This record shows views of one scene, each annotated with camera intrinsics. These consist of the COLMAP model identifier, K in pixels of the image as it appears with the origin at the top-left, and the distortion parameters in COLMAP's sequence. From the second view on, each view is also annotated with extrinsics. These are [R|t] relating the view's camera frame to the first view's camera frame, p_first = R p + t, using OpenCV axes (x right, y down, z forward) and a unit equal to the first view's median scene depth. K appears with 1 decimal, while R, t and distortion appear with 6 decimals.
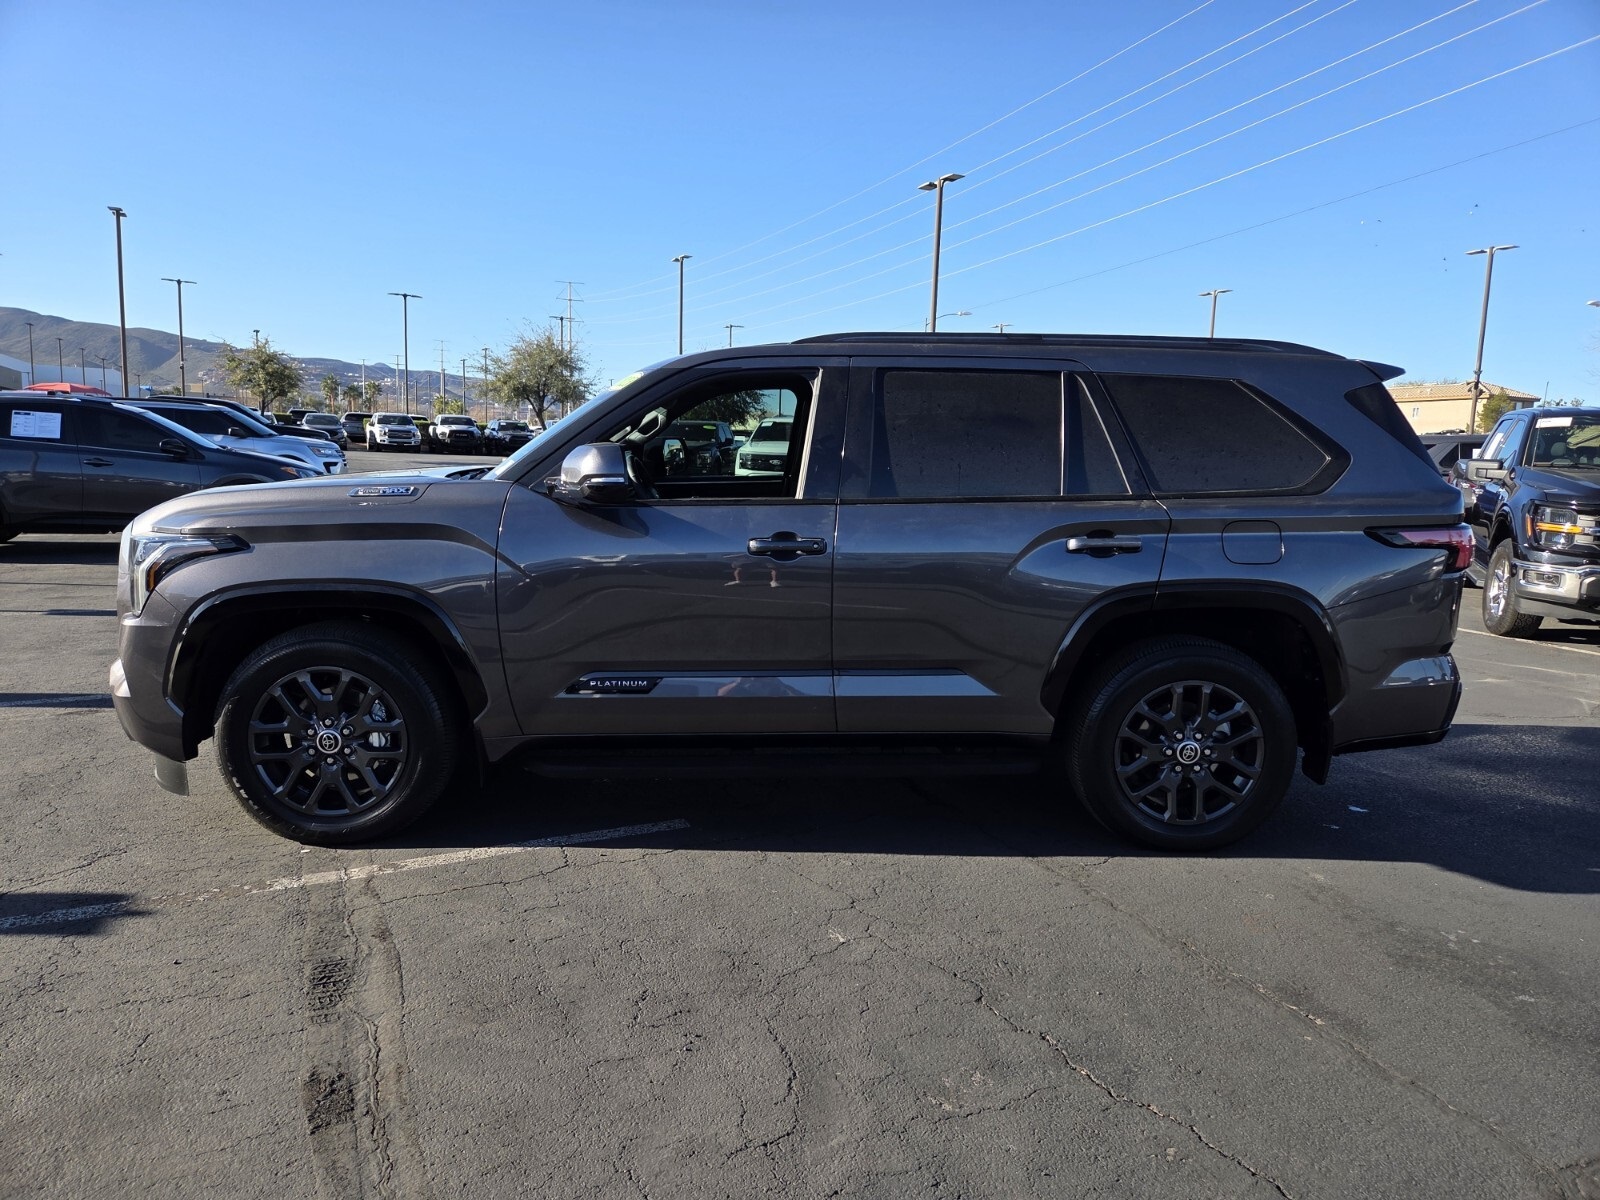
lens RADIAL K [[1094.7, 0, 793.6], [0, 1094.7, 598.9], [0, 0, 1]] dist [0.076735, -0.064576]
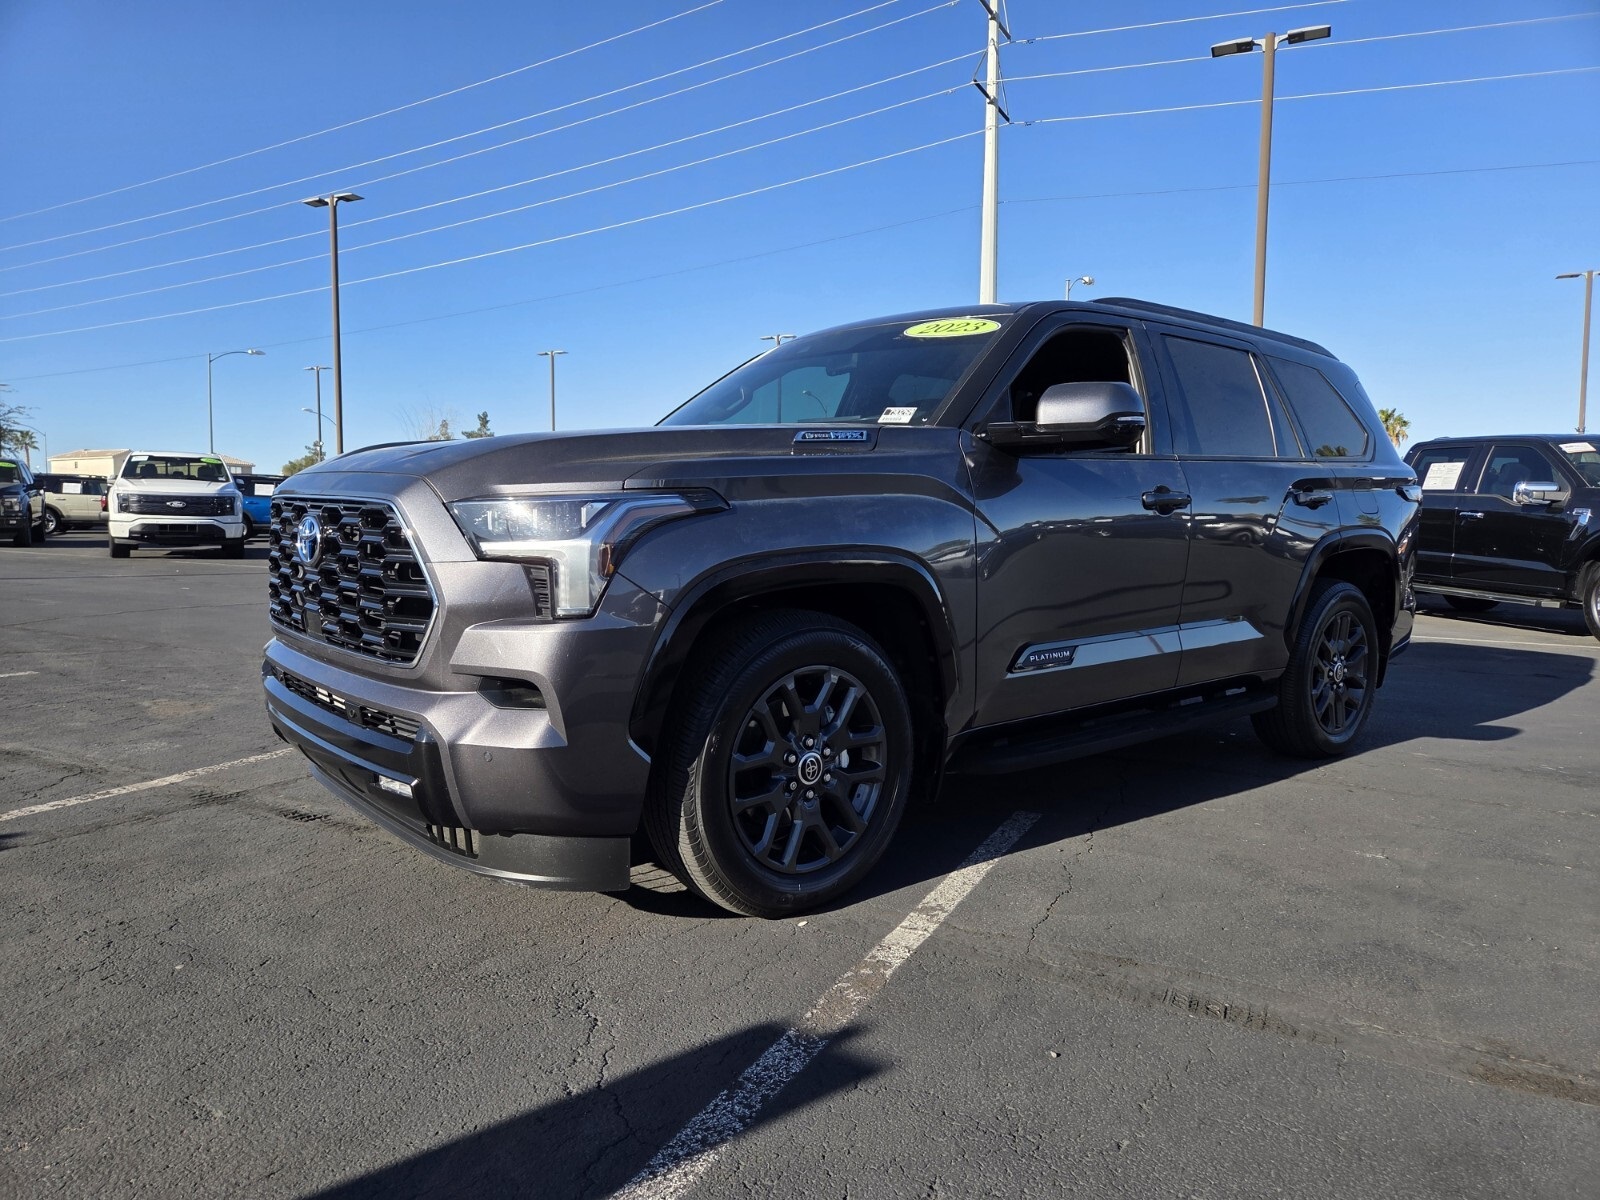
lens RADIAL K [[1094.7, 0, 793.6], [0, 1094.7, 598.9], [0, 0, 1]] dist [0.076735, -0.064576]
pose [[0.778702, -0.058389, 0.624671, -0.881039], [0.093794, 0.995305, -0.023888, 0.031979], [-0.620343, 0.077192, 0.780522, 0.423569]]
